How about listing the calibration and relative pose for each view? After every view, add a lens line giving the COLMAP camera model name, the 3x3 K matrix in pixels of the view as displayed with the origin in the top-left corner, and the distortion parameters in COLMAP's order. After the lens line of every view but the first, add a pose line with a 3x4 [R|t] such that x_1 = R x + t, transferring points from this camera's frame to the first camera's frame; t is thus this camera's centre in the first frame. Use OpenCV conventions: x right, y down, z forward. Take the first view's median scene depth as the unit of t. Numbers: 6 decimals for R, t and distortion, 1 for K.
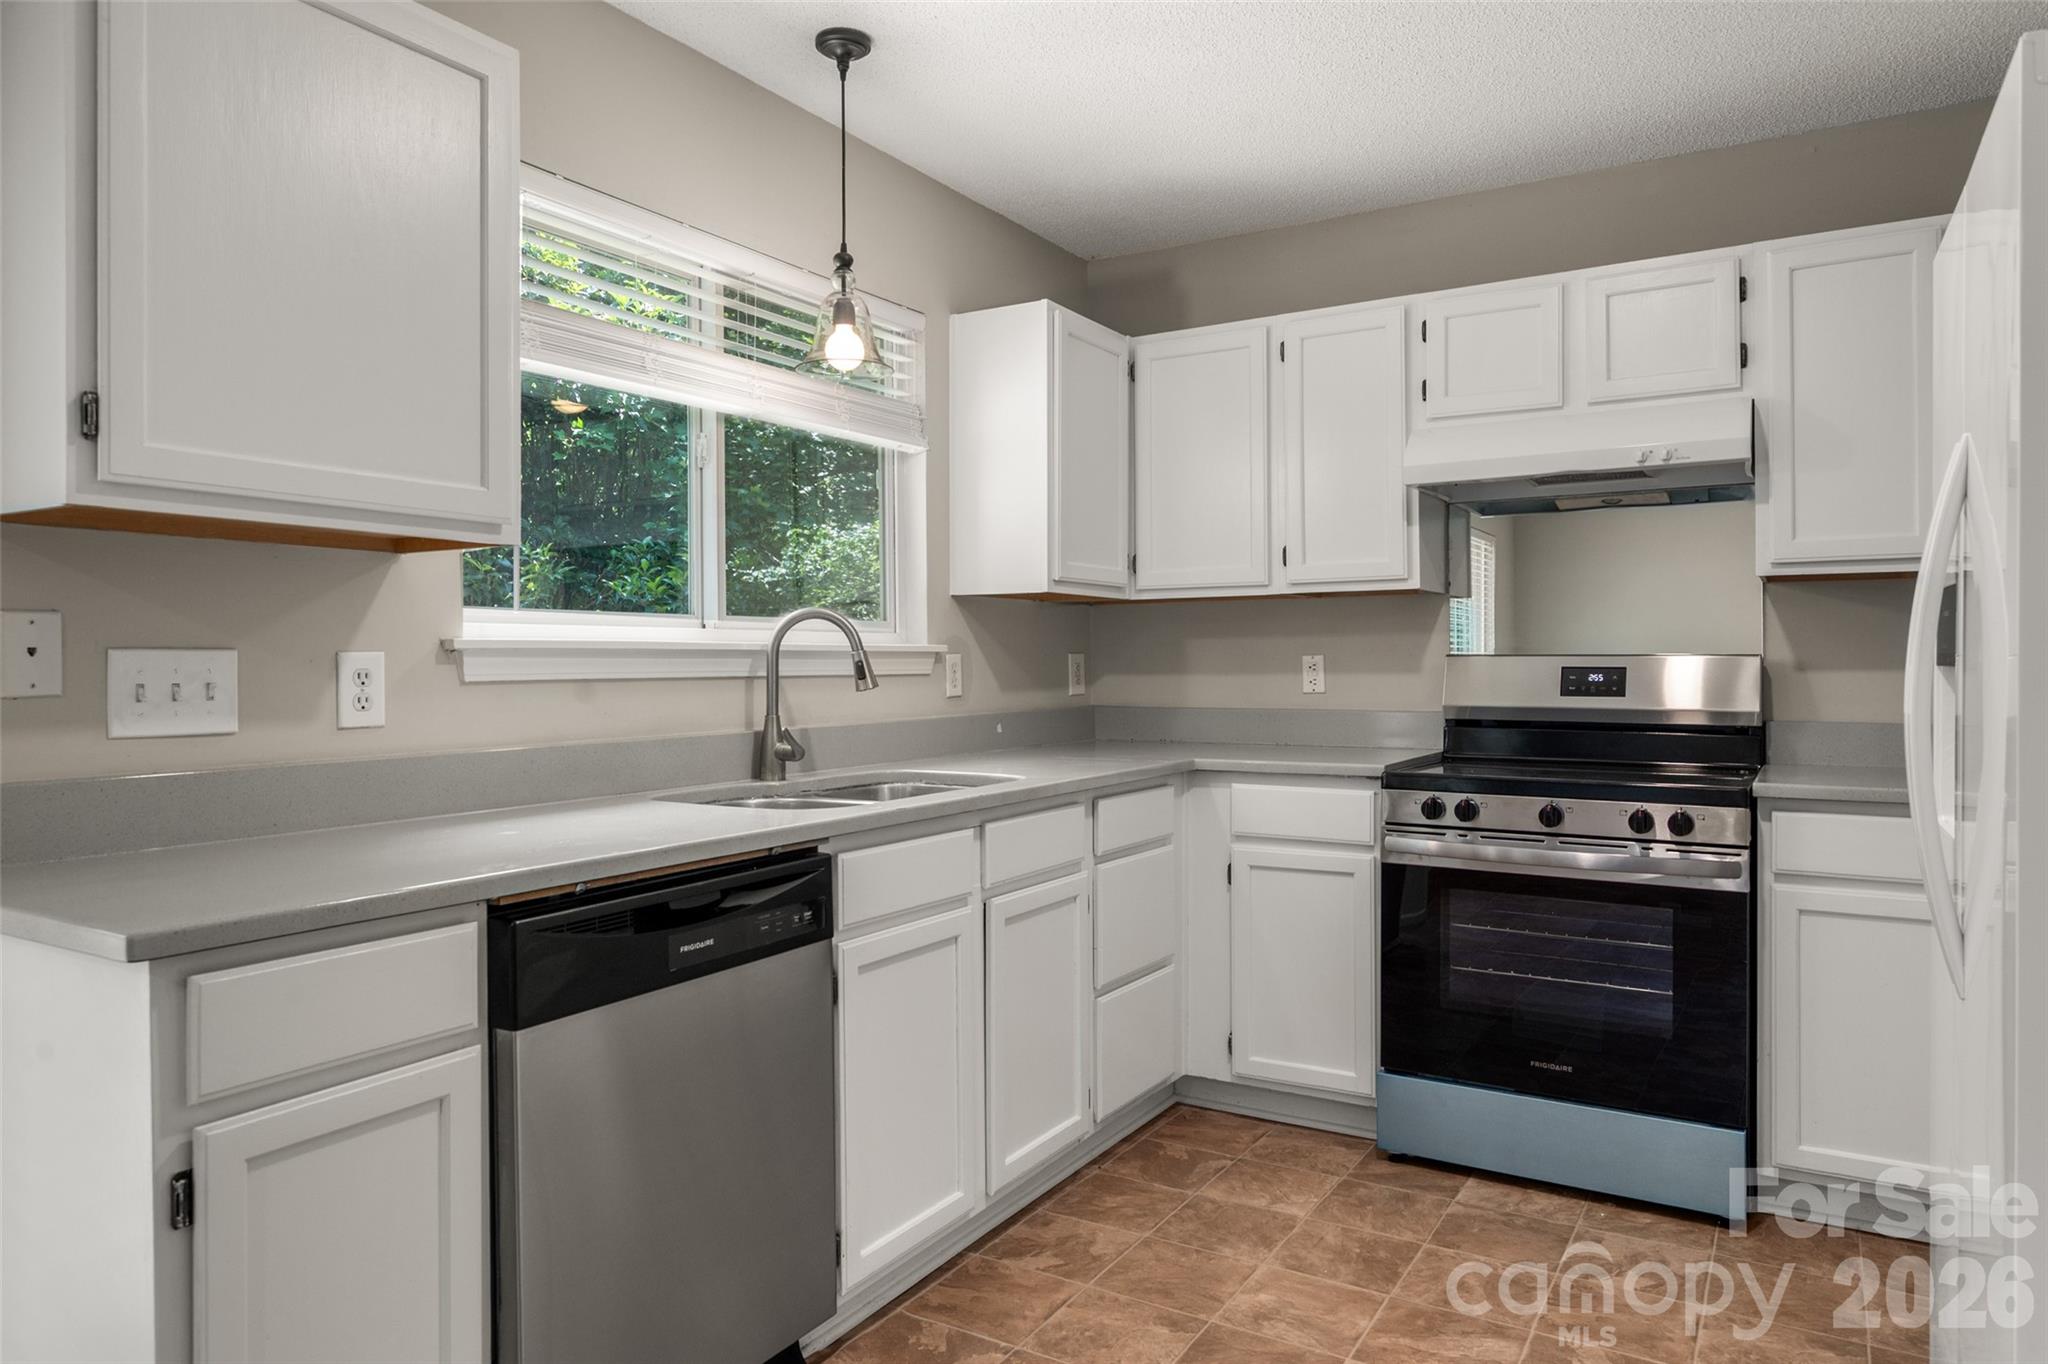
lens RADIAL K [[1302.8, 0, 1024.8], [0, 1302.8, 654.4], [0, 0, 1]] dist [-0.003991, -0.001585]
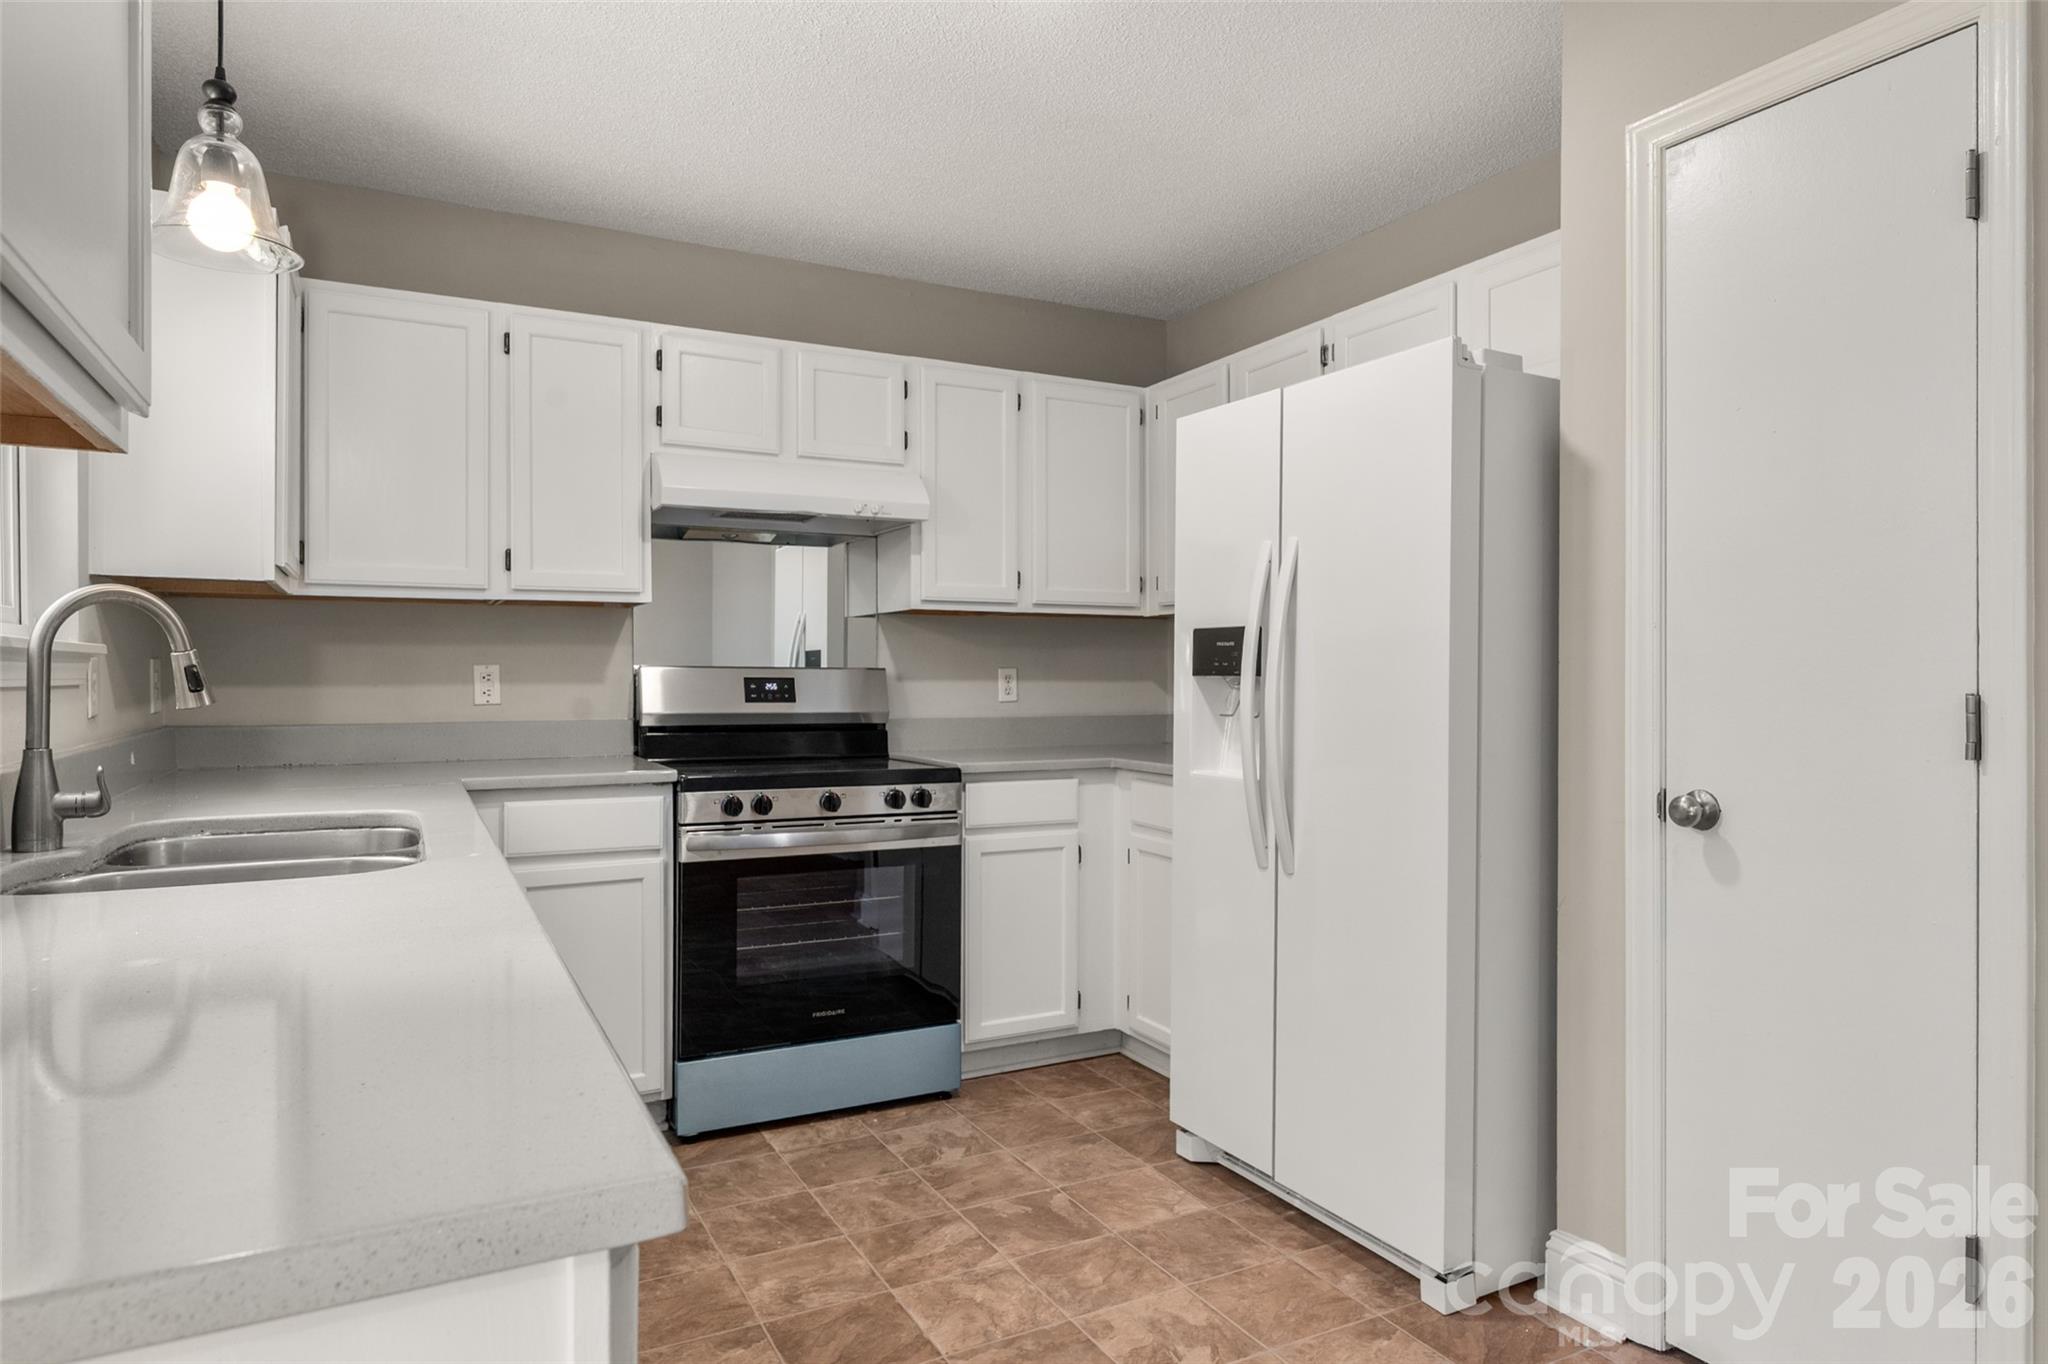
lens RADIAL K [[1204.3, 0, 1044.8], [0, 1204.3, 674.5], [0, 0, 1]] dist [-0.004759, -0.000494]
pose [[0.506688, 0.004477, 0.862118, -0.425155], [-0.008702, 0.999962, -0.000079, 0.005427], [-0.862086, -0.007462, 0.506708, 0.262709]]
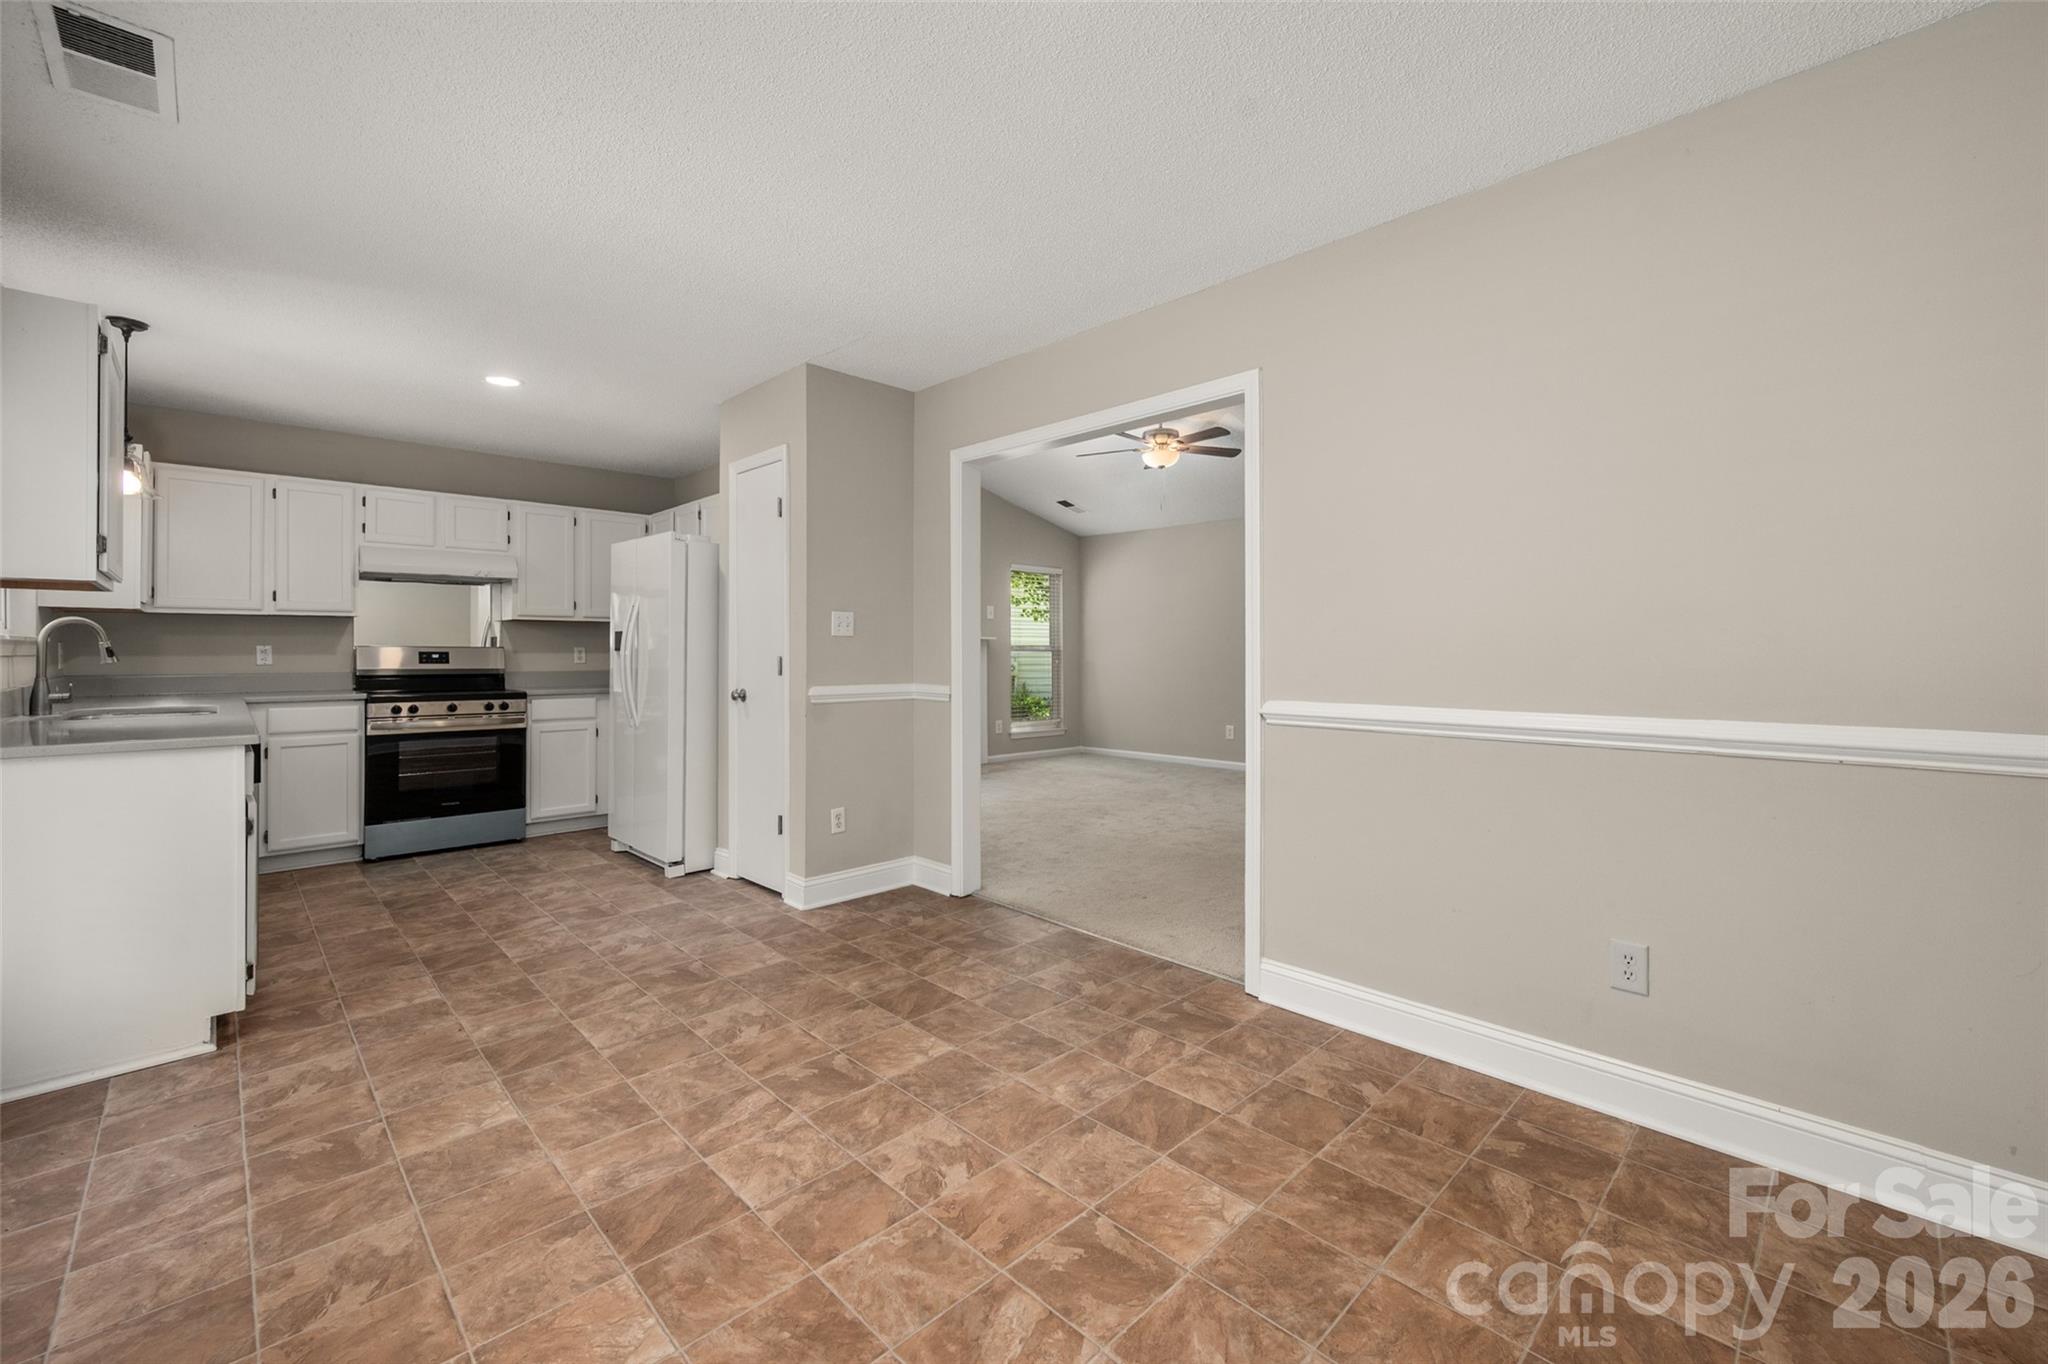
lens RADIAL K [[836.8, 0, 1045.7], [0, 836.8, 643.5], [0, 0, 1]] dist [-0.000442, -0.000416]
pose [[0.239116, 0.011971, 0.970917, -0.908476], [-0.007869, 0.999915, -0.010390, 0.001956], [-0.970959, -0.005156, 0.239189, -0.542151]]
